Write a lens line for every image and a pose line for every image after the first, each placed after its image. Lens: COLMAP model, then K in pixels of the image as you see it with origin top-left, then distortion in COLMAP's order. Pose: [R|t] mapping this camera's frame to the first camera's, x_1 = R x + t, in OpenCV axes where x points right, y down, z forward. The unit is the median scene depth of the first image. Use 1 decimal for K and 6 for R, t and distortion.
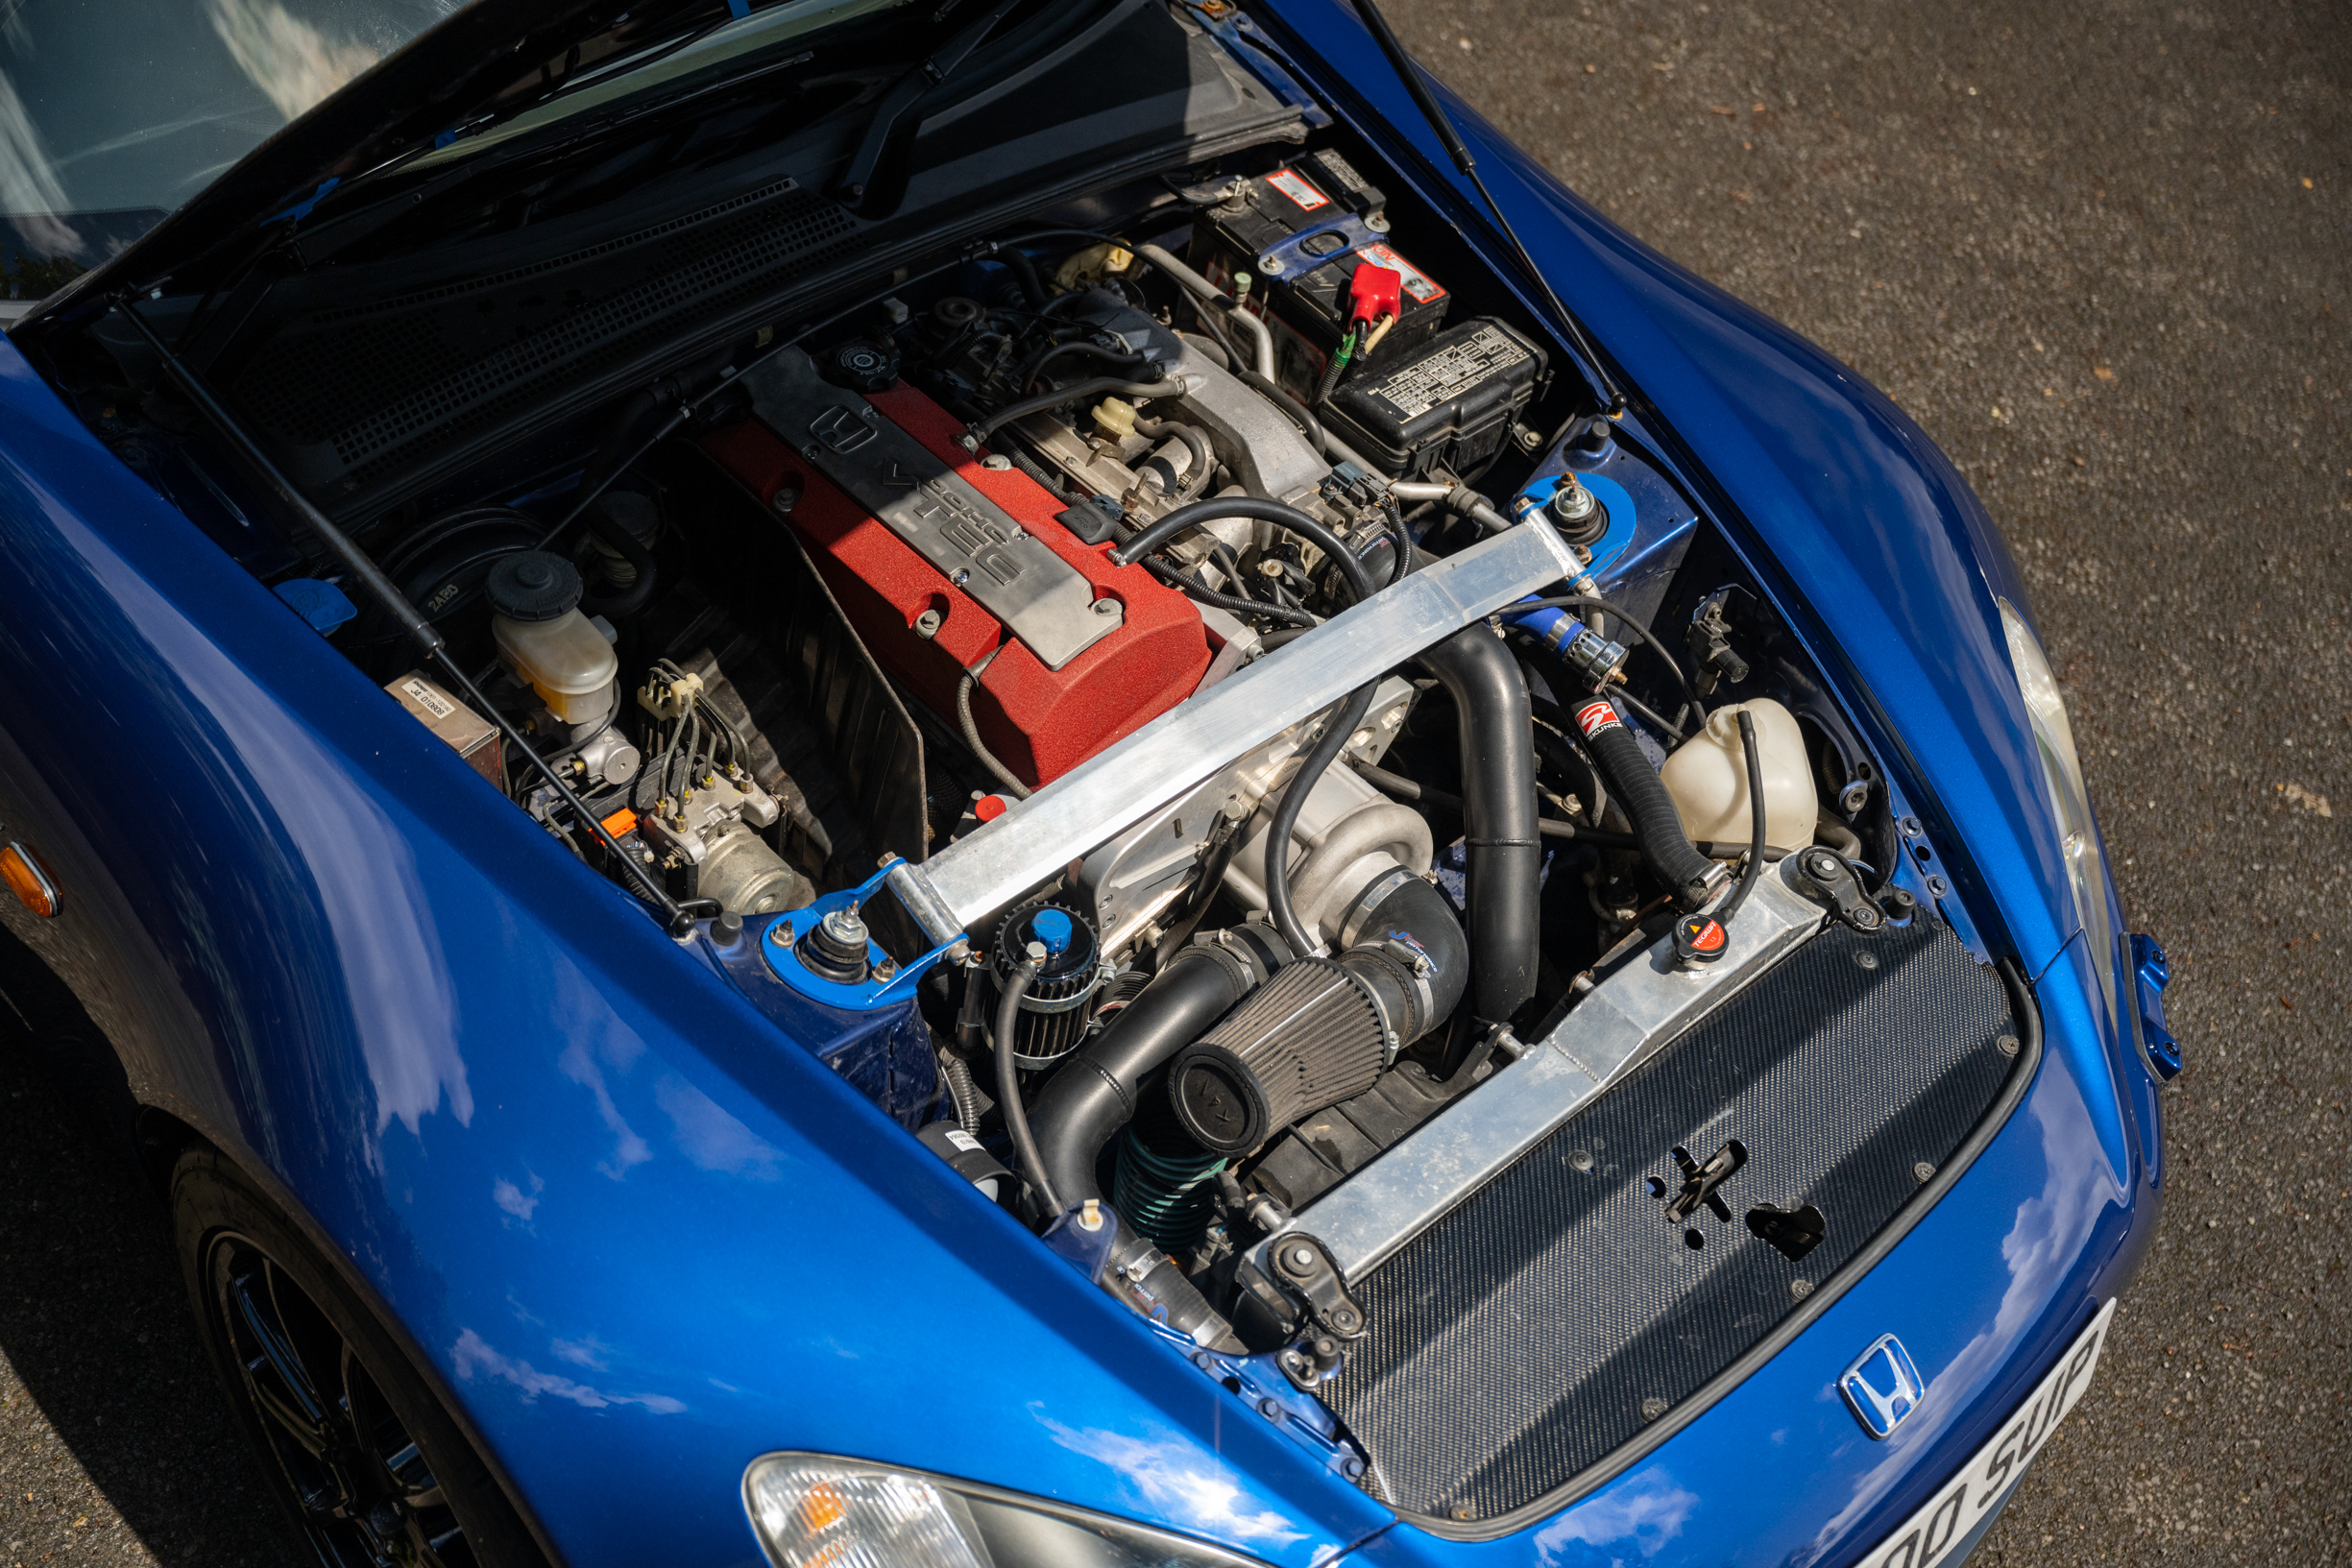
lens RADIAL K [[2793.0, 0, 1162.6], [0, 2793.0, 795.5], [0, 0, 1]] dist [-0.000189, 0.000000]
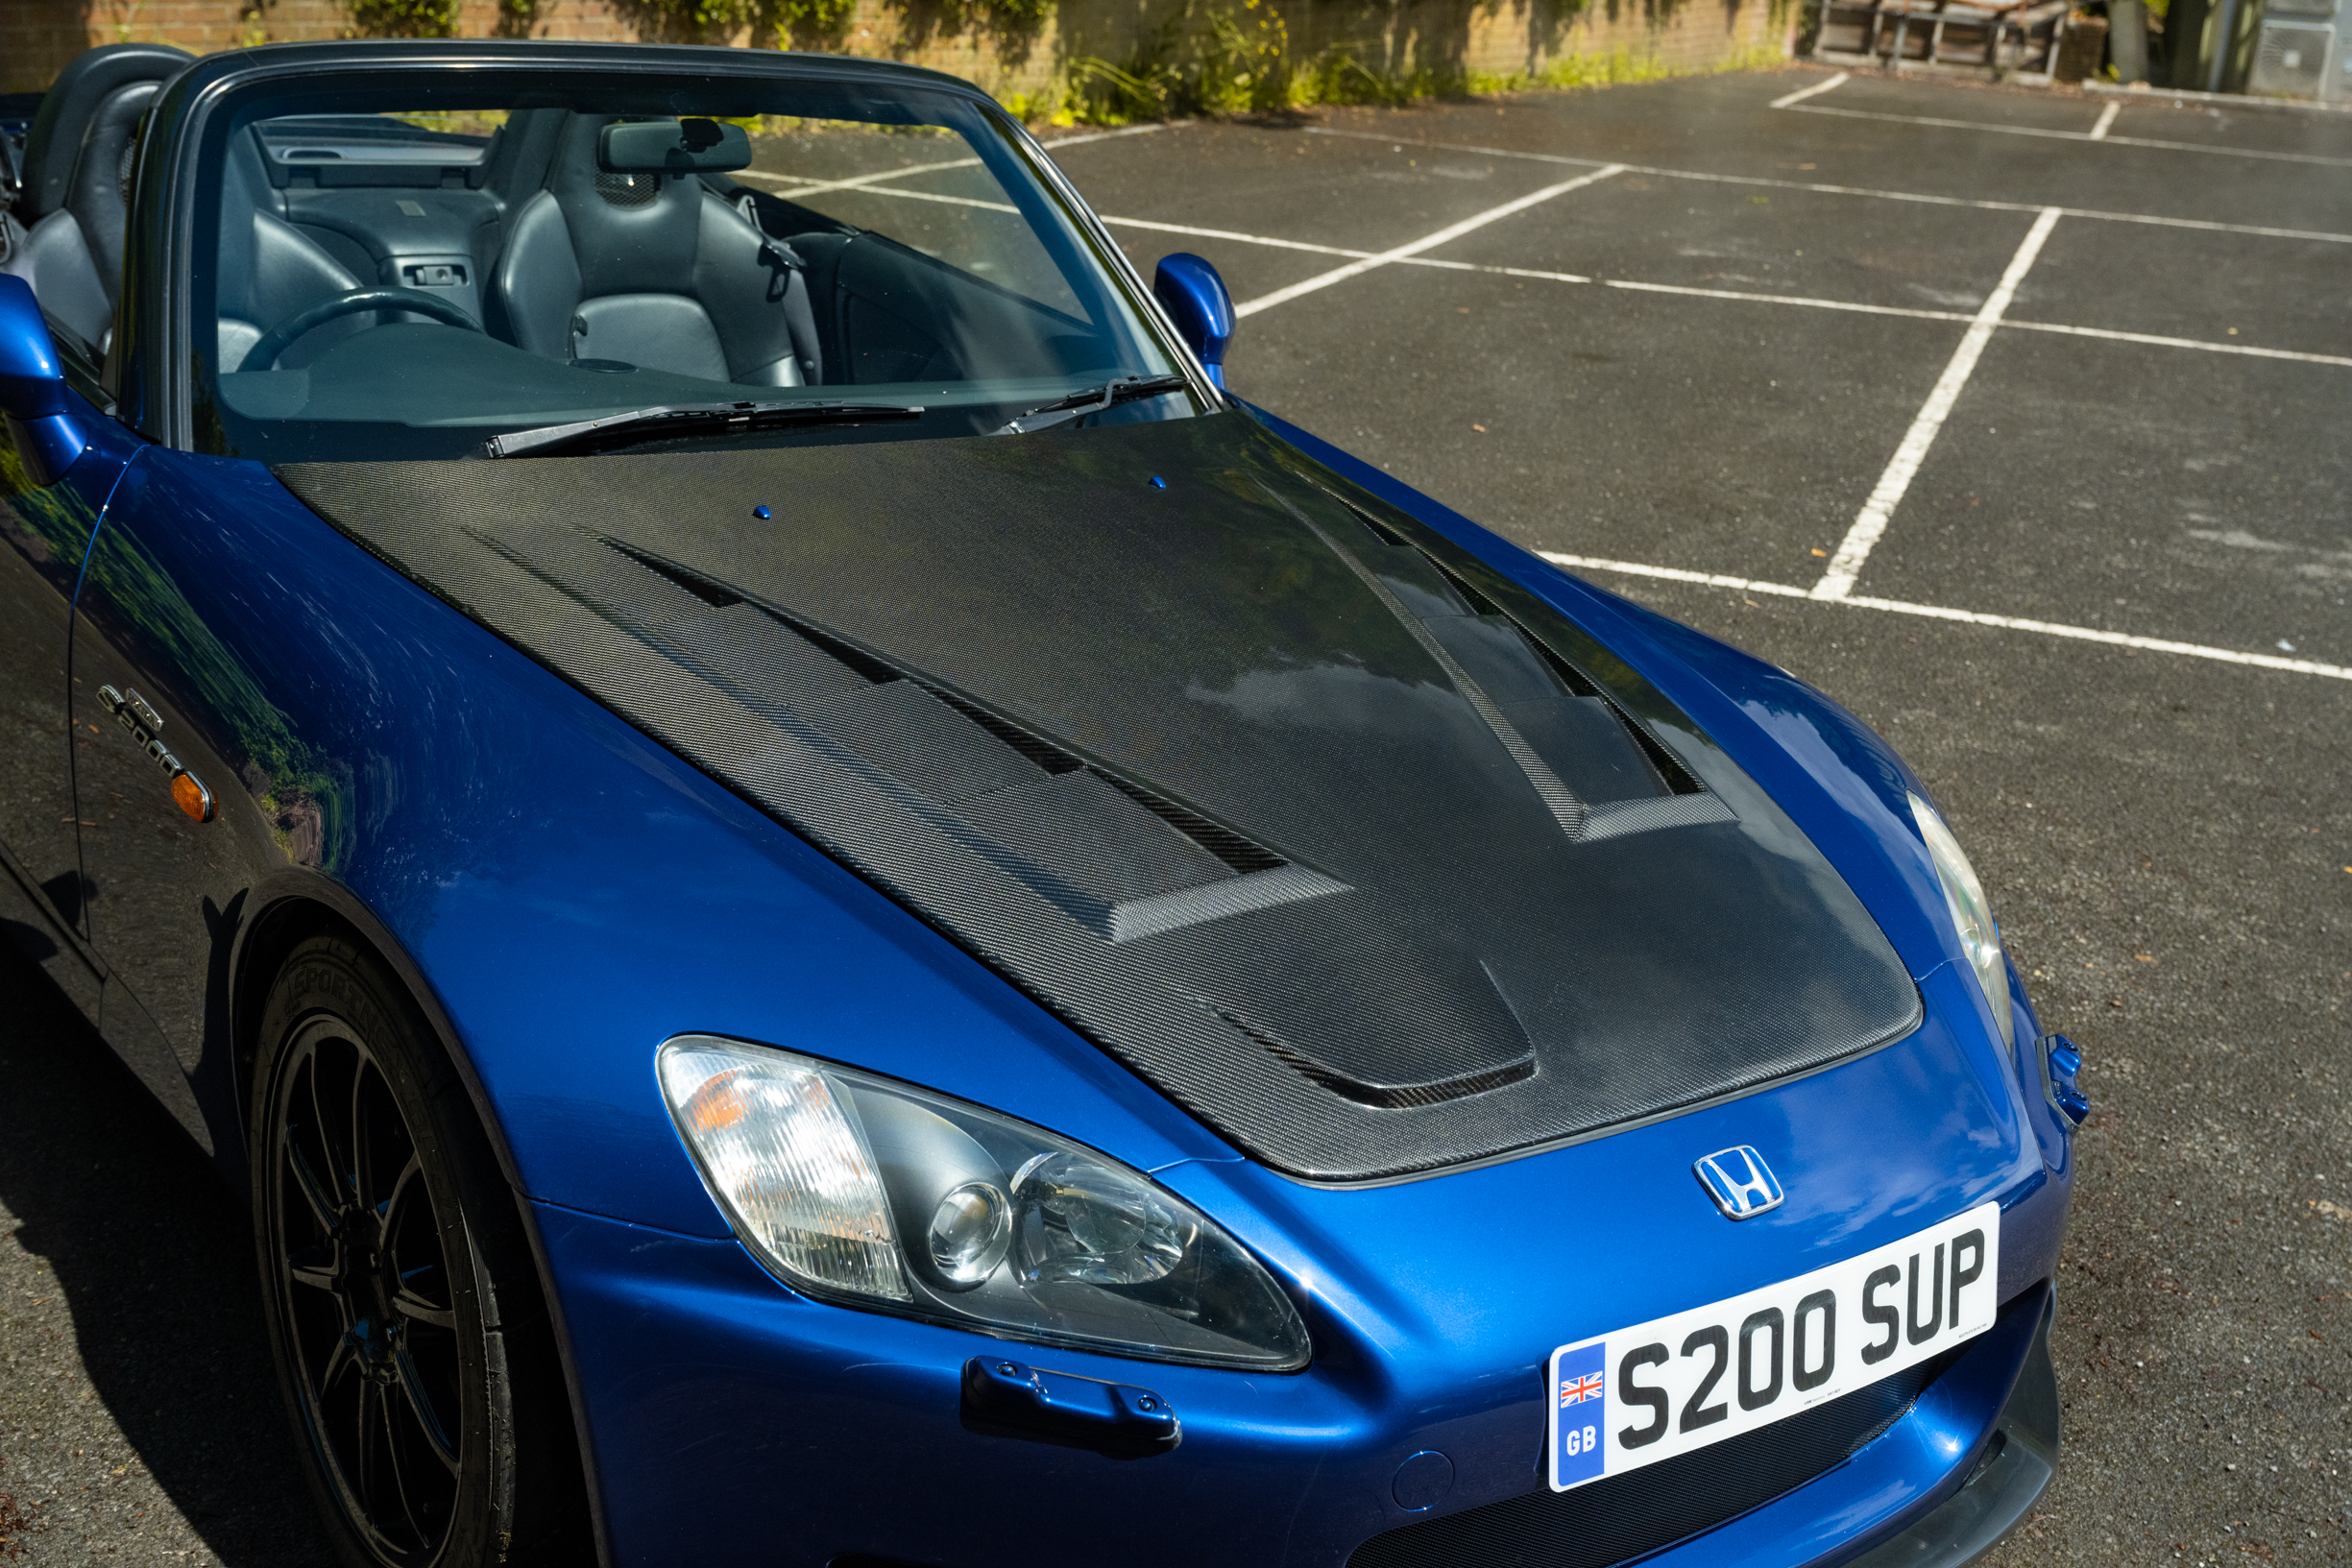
lens RADIAL K [[2745.5, 0, 1182.1], [0, 2745.5, 787.1], [0, 0, 1]] dist [-0.004760, 0.000000]
pose [[0.992772, -0.011127, -0.119497, 0.155319], [-0.047353, 0.878595, -0.475214, 0.525465], [0.110277, 0.477438, 0.871718, -0.007795]]
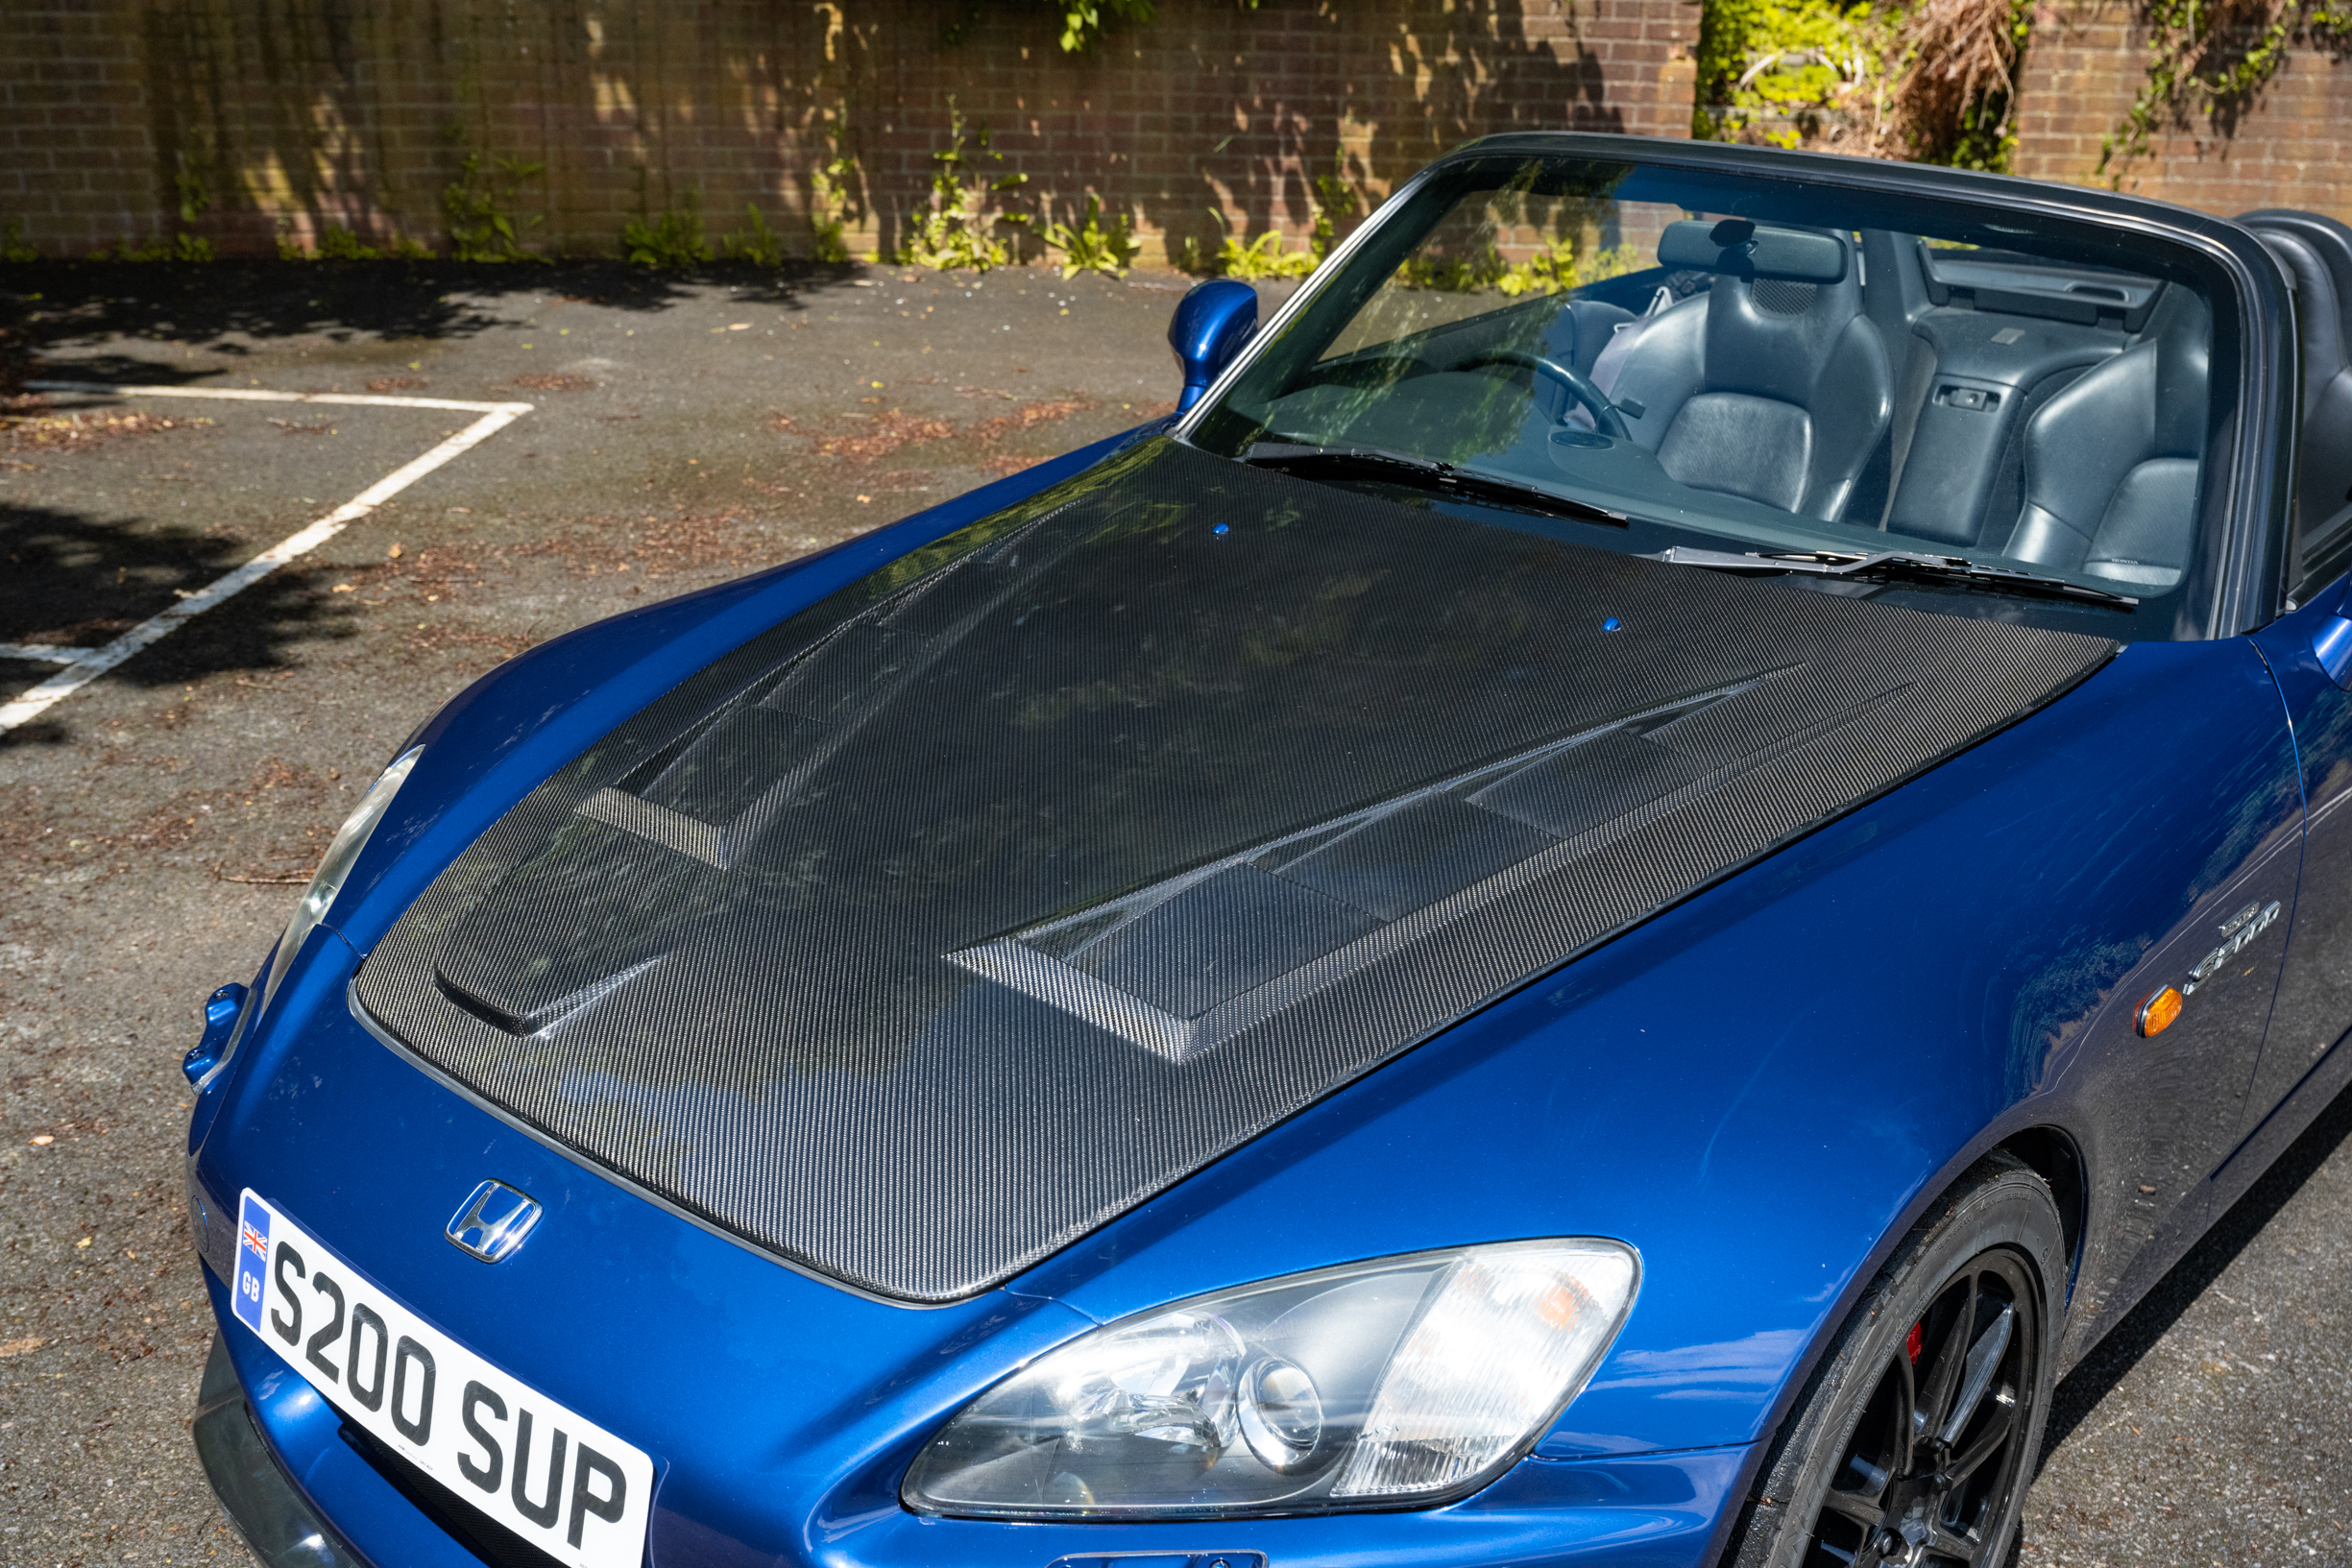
lens RADIAL K [[2443.9, 0, 1175.5], [0, 2443.9, 786.6], [0, 0, 1]] dist [0.011662, 0.000000]
pose [[0.114838, 0.222389, -0.968171, 0.994852], [-0.735620, 0.674016, 0.067567, -0.122240], [0.667589, 0.704447, 0.240996, 0.751843]]
